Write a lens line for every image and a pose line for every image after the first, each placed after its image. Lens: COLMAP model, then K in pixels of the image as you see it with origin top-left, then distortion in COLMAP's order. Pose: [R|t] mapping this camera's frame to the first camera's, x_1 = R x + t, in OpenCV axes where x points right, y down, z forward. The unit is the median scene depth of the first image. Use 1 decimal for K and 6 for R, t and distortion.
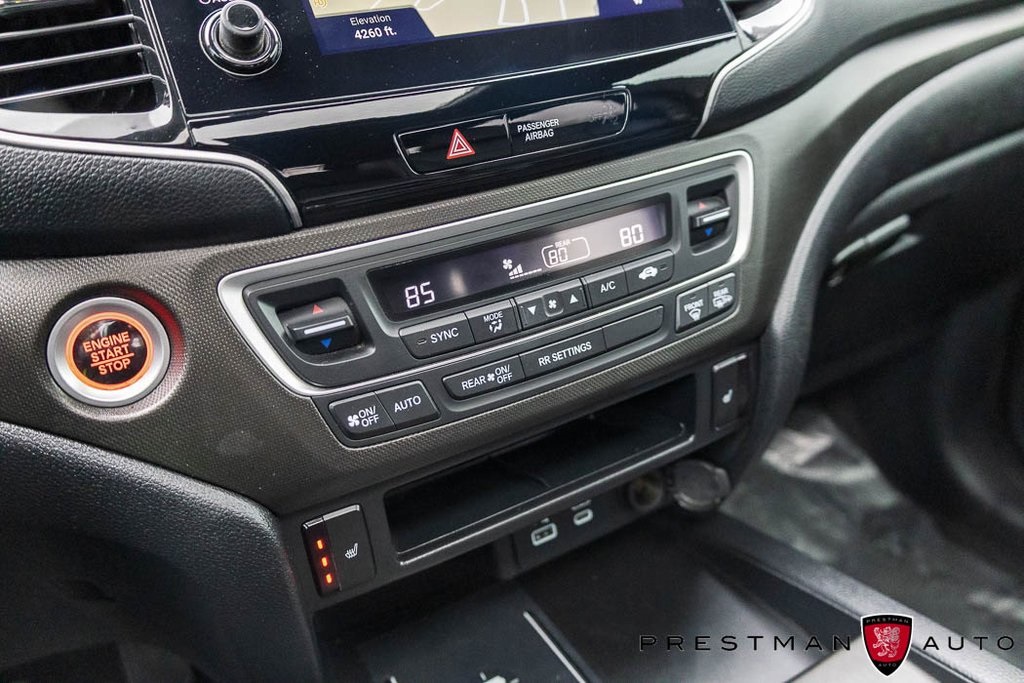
lens RADIAL K [[781.4, 0, 511.3], [0, 781.4, 333.9], [0, 0, 1]] dist [-0.024787, -0.007175]
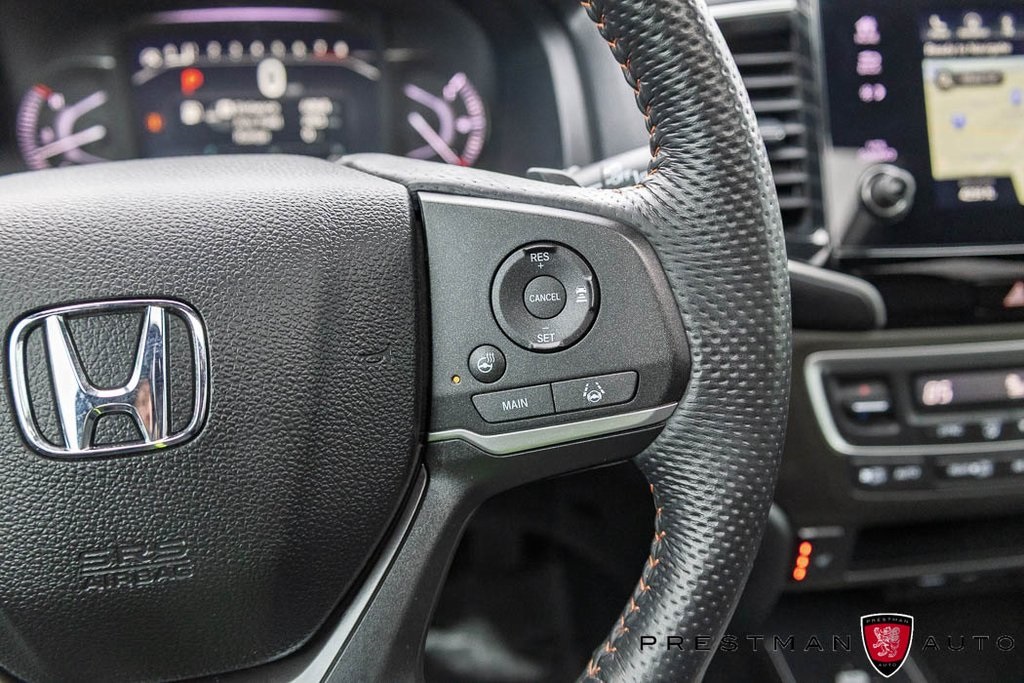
lens RADIAL K [[883.7, 0, 510.1], [0, 883.7, 343.9], [0, 0, 1]] dist [0.047552, -0.028581]
pose [[0.927870, 0.279226, -0.247165, -0.420681], [-0.243775, 0.955763, 0.164595, -0.192218], [0.282190, -0.092470, 0.954892, -0.572553]]
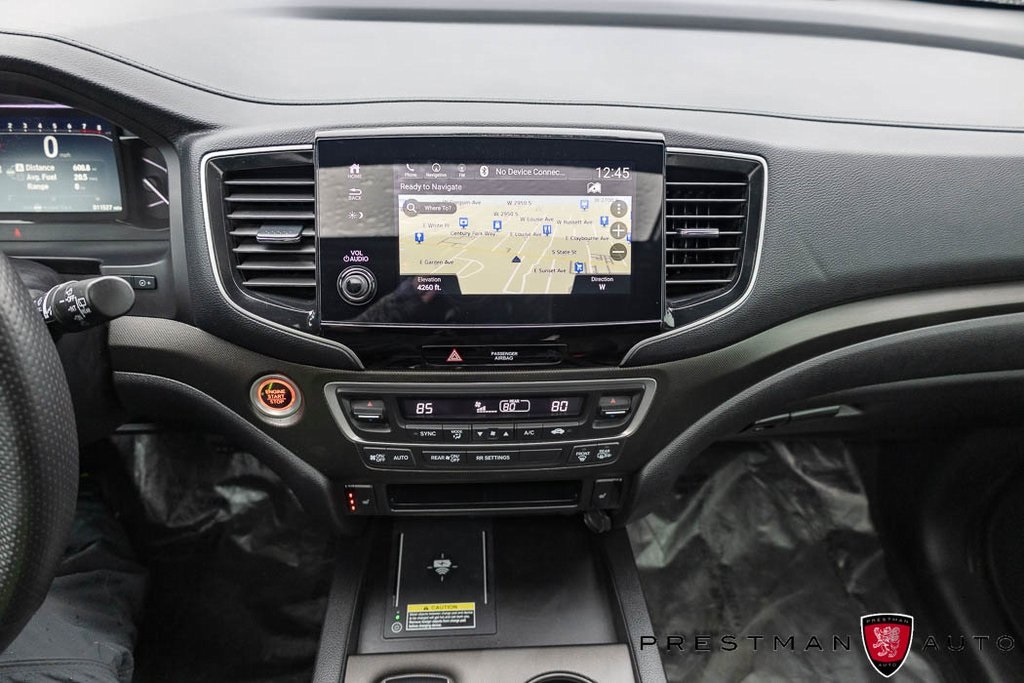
lens RADIAL K [[661.8, 0, 514.8], [0, 661.8, 336.4], [0, 0, 1]] dist [0.005686, -0.001281]
pose [[0.890040, 0.379732, -0.252254, 0.422099], [-0.292712, 0.900222, 0.322366, -0.793296], [0.349497, -0.213081, 0.912386, -0.377143]]
